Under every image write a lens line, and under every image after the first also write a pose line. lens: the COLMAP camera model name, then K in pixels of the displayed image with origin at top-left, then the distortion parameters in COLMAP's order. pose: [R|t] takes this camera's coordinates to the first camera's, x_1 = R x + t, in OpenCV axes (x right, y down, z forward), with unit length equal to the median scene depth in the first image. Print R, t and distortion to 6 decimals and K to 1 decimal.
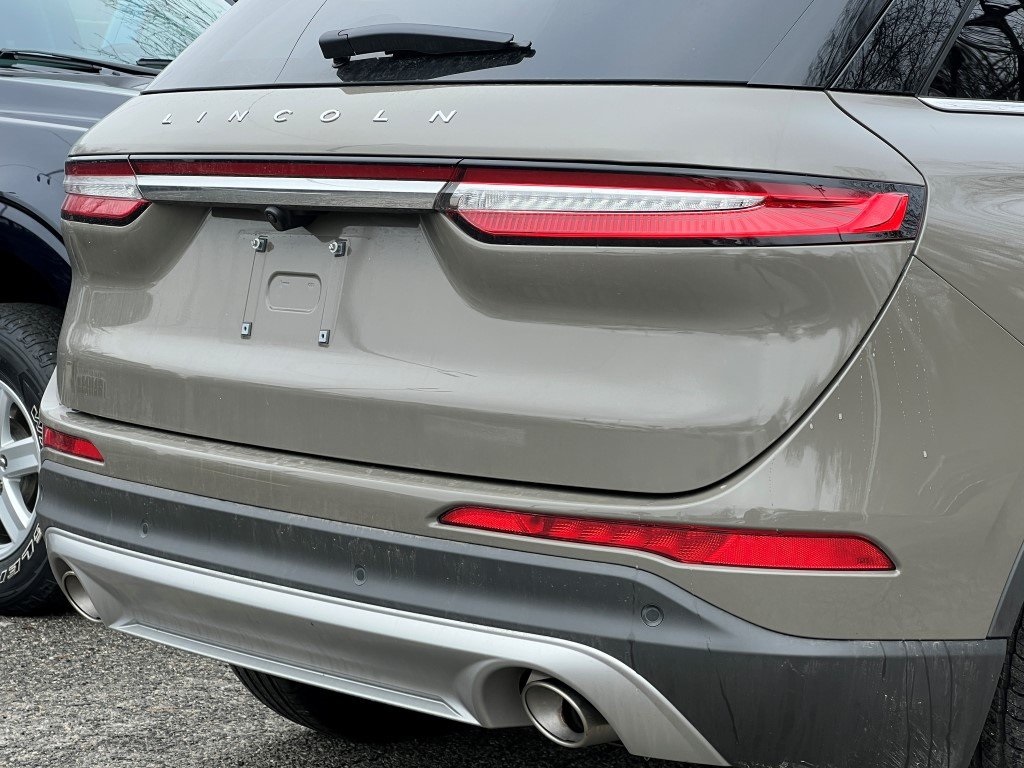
lens RADIAL K [[2479.1, 0, 510.8], [0, 2479.1, 383.4], [0, 0, 1]] dist [0.213877, 0.000000]
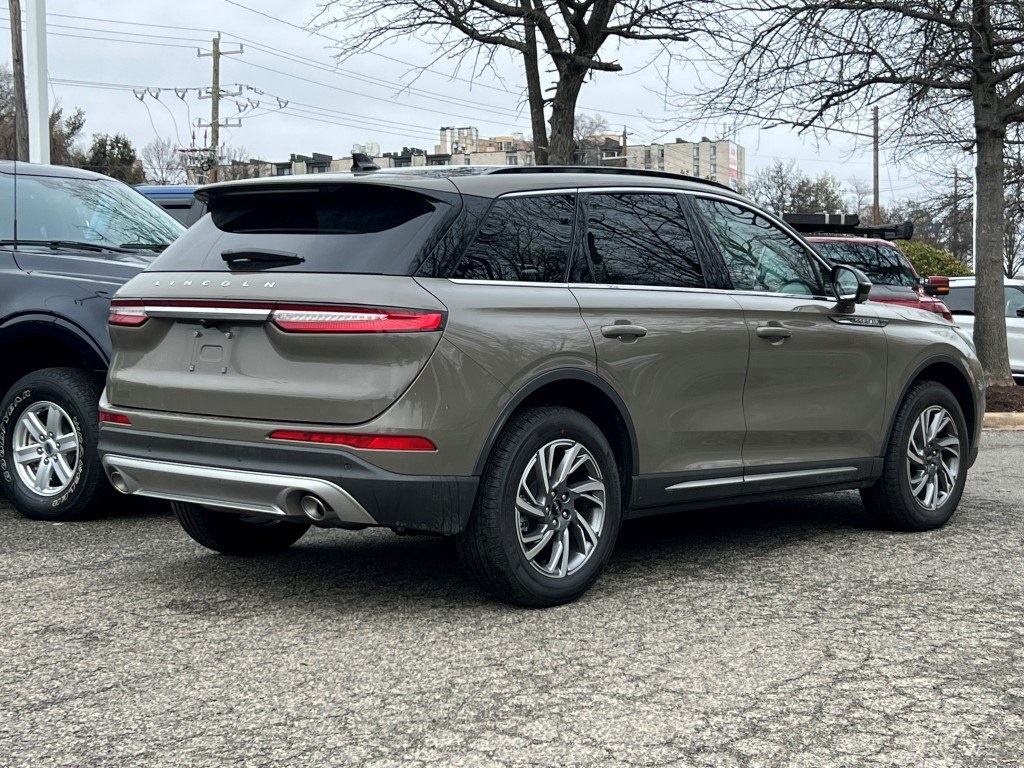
lens RADIAL K [[1726.1, 0, 514.7], [0, 1726.1, 388.3], [0, 0, 1]] dist [0.318003, 0.000000]
pose [[0.995329, -0.008644, 0.096155, 0.050839], [0.011601, 0.999475, -0.030242, 0.058658], [-0.095843, 0.031217, 0.994907, -0.823282]]
